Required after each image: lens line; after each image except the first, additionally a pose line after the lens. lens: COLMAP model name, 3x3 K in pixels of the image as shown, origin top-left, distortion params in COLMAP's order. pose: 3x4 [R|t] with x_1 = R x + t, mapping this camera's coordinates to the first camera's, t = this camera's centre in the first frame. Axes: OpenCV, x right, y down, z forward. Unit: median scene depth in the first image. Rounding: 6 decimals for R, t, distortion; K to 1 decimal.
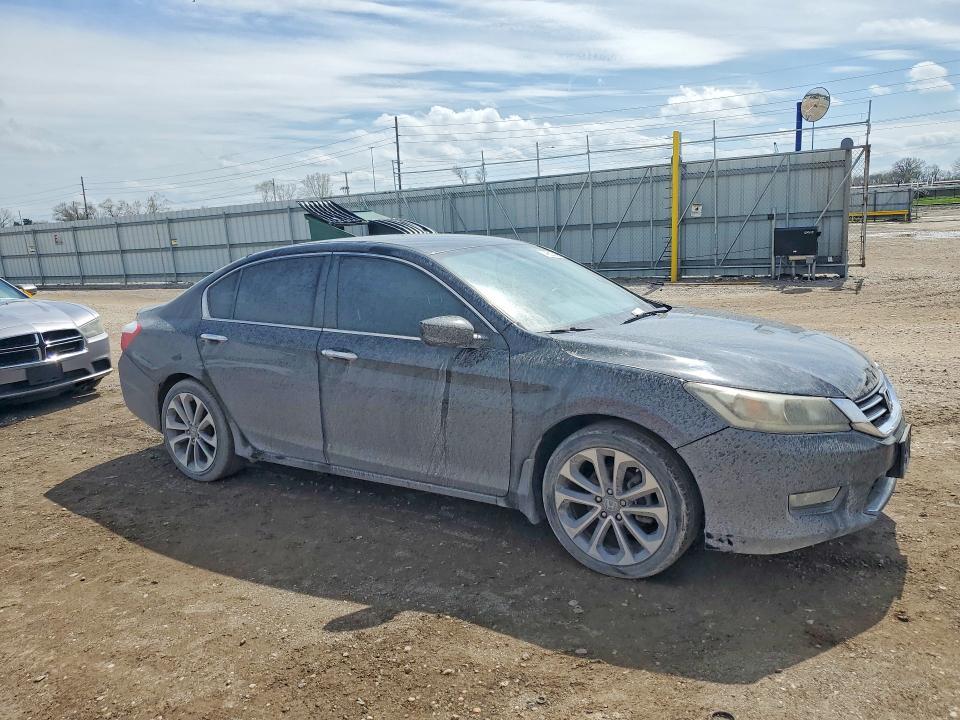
lens RADIAL K [[796.4, 0, 480.7], [0, 796.4, 363.9], [0, 0, 1]] dist [0.013033, -0.021947]
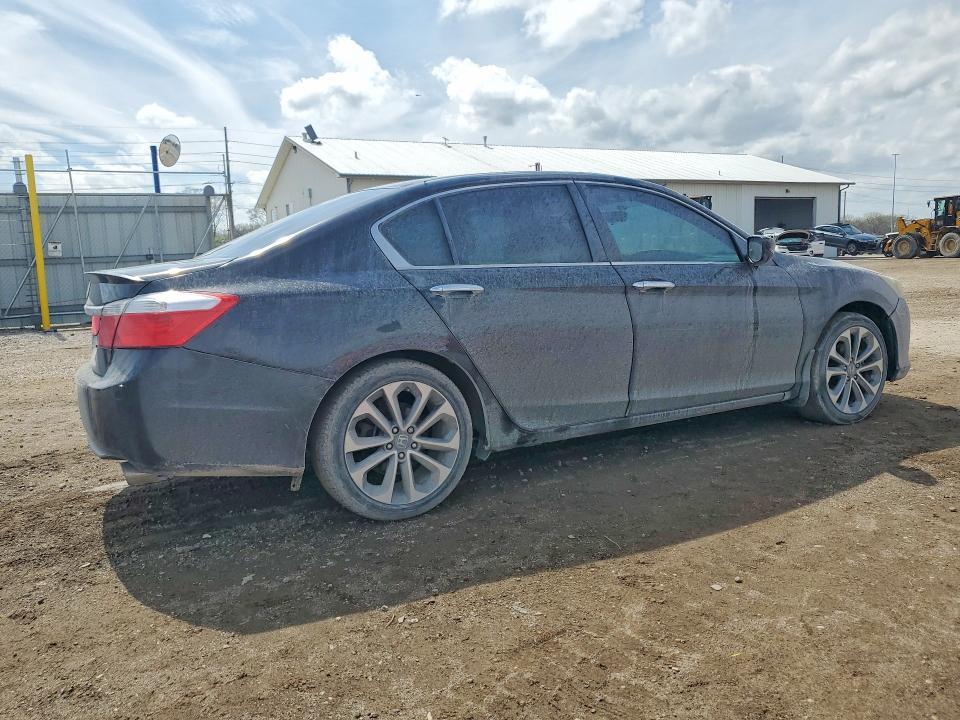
lens RADIAL K [[796.4, 0, 480.0], [0, 796.4, 356.9], [0, 0, 1]] dist [0.013033, -0.021947]
pose [[0.426630, -0.071529, 0.901593, -0.975474], [0.179659, 0.983704, -0.006970, 0.036047], [-0.886403, 0.164953, 0.432528, 0.705585]]
